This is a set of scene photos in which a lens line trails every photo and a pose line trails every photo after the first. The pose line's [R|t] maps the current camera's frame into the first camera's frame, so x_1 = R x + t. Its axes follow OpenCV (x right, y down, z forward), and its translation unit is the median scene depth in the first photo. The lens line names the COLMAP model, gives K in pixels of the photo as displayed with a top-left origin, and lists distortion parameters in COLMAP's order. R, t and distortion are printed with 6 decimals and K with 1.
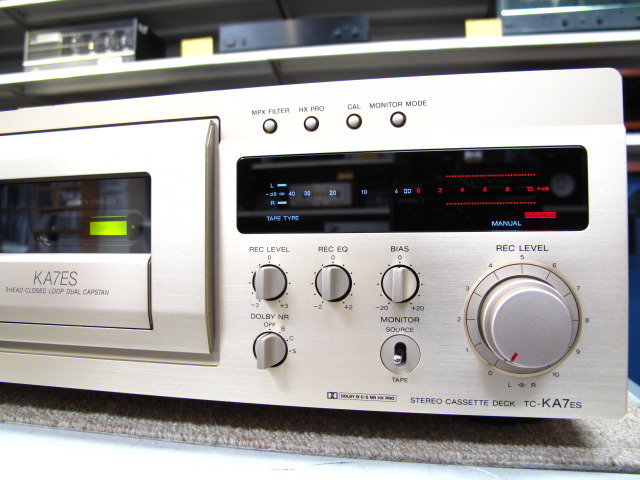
lens RADIAL K [[534.0, 0, 320.0], [0, 534.0, 240.0], [0, 0, 1]] dist [-0.114617, 0.002003]
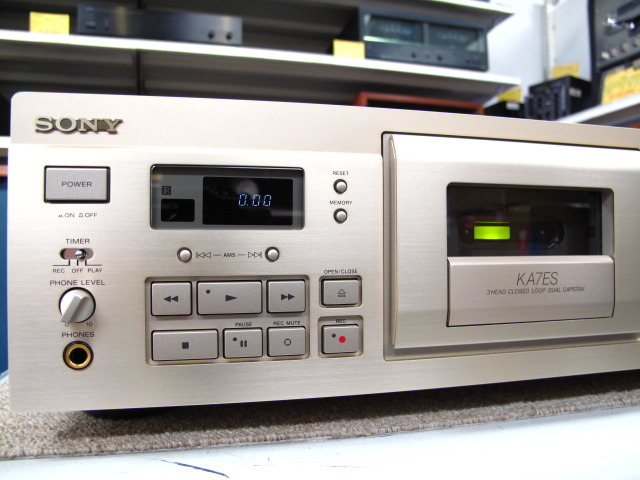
lens RADIAL K [[519.3, 0, 320.0], [0, 519.3, 240.0], [0, 0, 1]] dist [-0.069545, -0.001557]
pose [[0.902808, 0.002254, 0.430039, -1.383005], [-0.002588, 0.999997, 0.000191, -0.007524], [-0.430037, -0.001285, 0.902810, 0.214376]]
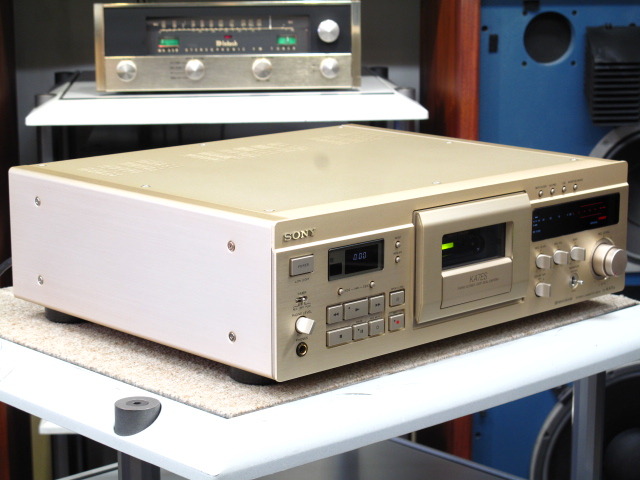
lens RADIAL K [[1589.2, 0, 320.0], [0, 1589.2, 240.0], [0, 0, 1]] dist [-0.040303, -0.307114]
pose [[0.574477, -0.163077, 0.802111, -5.824883], [-0.000233, 0.979920, 0.199393, -1.310219], [-0.818521, -0.114734, 0.562903, -1.984956]]
